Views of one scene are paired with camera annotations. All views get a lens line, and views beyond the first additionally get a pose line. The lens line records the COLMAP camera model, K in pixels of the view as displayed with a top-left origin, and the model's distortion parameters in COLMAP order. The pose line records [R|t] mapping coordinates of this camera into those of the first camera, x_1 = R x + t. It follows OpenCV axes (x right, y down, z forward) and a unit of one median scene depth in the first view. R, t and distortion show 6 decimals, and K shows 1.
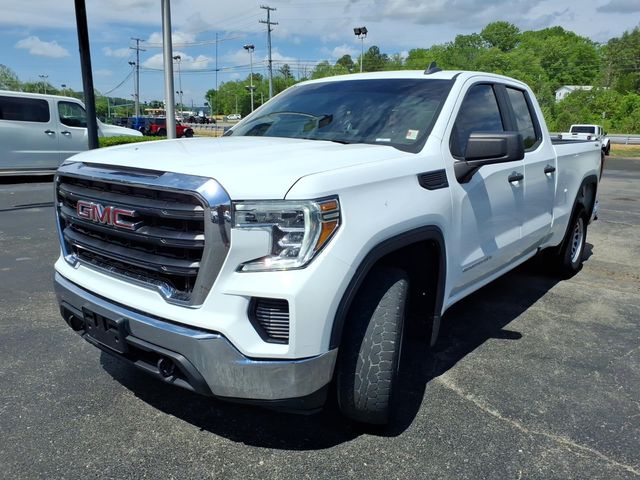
lens RADIAL K [[518.6, 0, 320.0], [0, 518.6, 240.0], [0, 0, 1]] dist [0.012325, -0.004824]
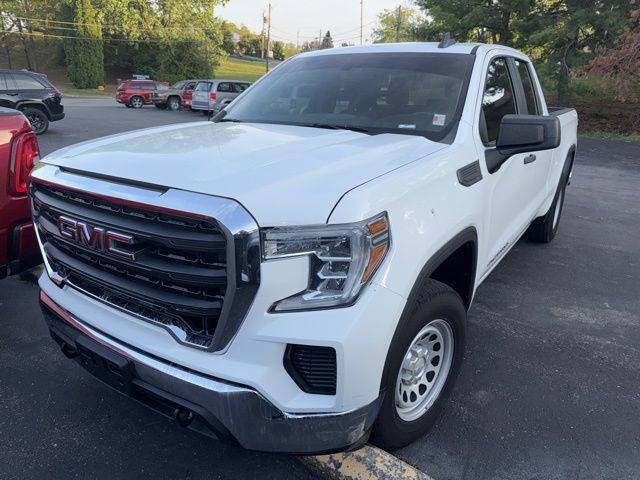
lens RADIAL K [[483.1, 0, 345.7], [0, 483.1, 260.0], [0, 0, 1]] dist [-0.005060, -0.001323]
pose [[0.995706, -0.038489, 0.084193, -0.091998], [0.027897, 0.991947, 0.123539, -0.101634], [-0.088270, -0.120660, 0.988762, 0.228772]]
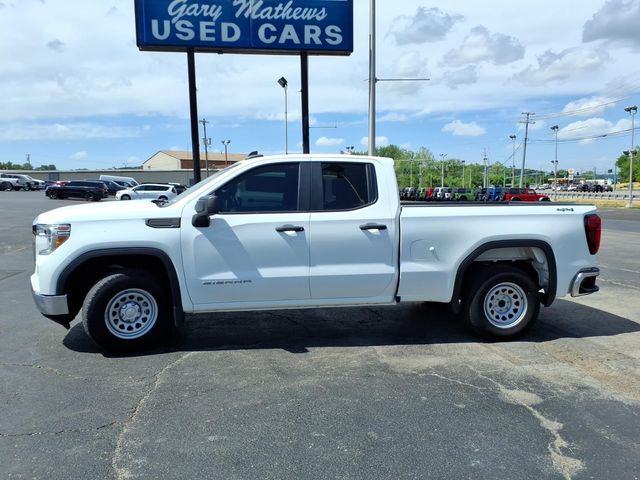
lens RADIAL K [[518.6, 0, 320.0], [0, 518.6, 240.0], [0, 0, 1]] dist [0.012325, -0.004824]
pose [[0.736001, 0.048134, -0.675267, 2.437608], [-0.135959, 0.987656, -0.077787, 0.007232], [0.663187, 0.149060, 0.733460, 0.104408]]
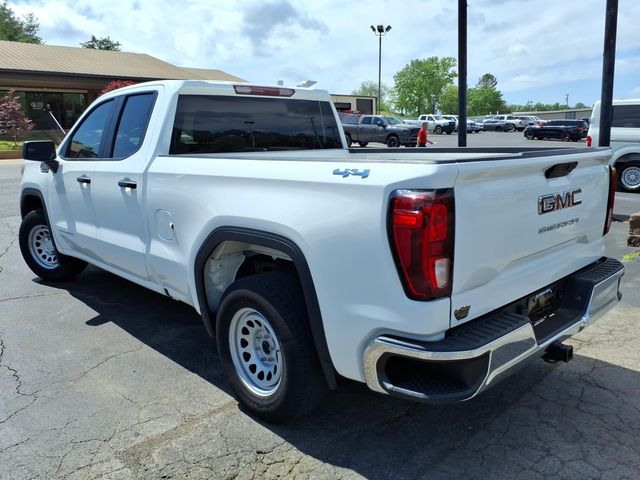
lens RADIAL K [[518.6, 0, 320.0], [0, 518.6, 240.0], [0, 0, 1]] dist [0.012325, -0.004824]
pose [[-0.142701, 0.181905, -0.972906, 2.622496], [-0.199705, 0.957458, 0.208309, -0.609669], [0.969409, 0.224020, -0.100303, 2.985664]]
